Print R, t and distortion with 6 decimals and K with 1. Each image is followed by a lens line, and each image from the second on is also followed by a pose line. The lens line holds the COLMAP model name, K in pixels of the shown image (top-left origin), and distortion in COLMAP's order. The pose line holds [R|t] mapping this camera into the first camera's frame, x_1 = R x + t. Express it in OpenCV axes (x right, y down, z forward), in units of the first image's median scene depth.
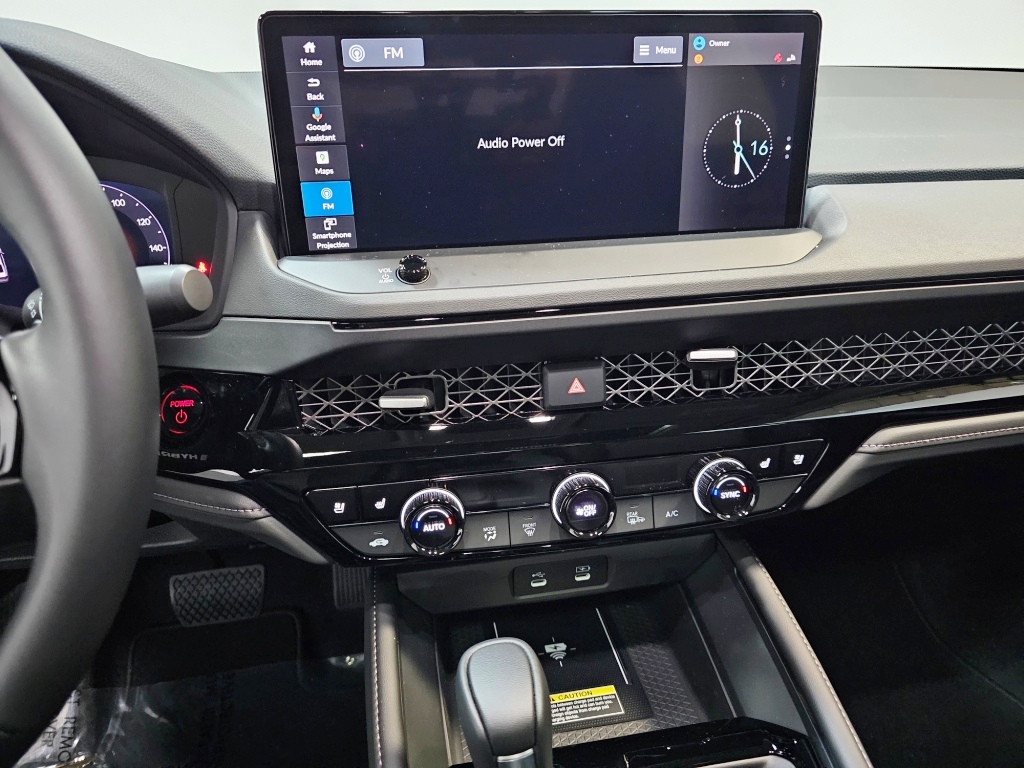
lens RADIAL K [[719.4, 0, 512.6], [0, 719.4, 384.6], [0, 0, 1]] dist [0.004225, -0.003160]
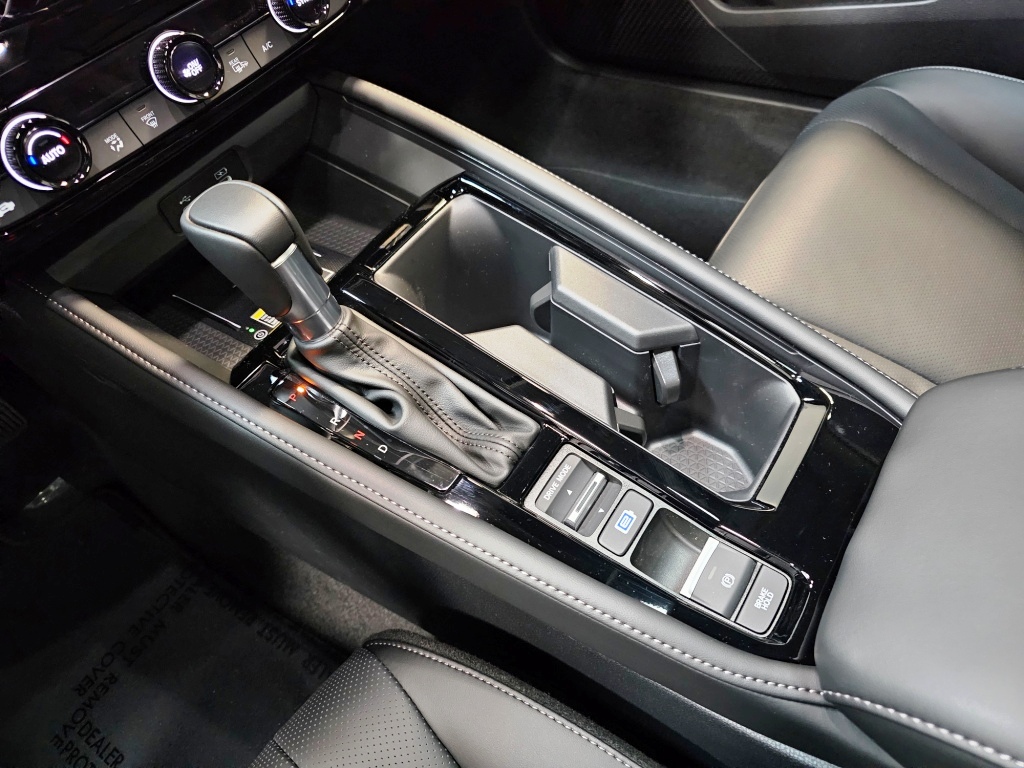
lens RADIAL K [[719.4, 0, 512.0], [0, 719.4, 384.0], [0, 0, 1]] dist [0.004225, -0.003160]
pose [[0.685036, -0.602064, 0.410177, -0.241556], [0.424059, 0.787361, 0.447479, 0.250223], [-0.592368, -0.132600, 0.794680, -0.054381]]
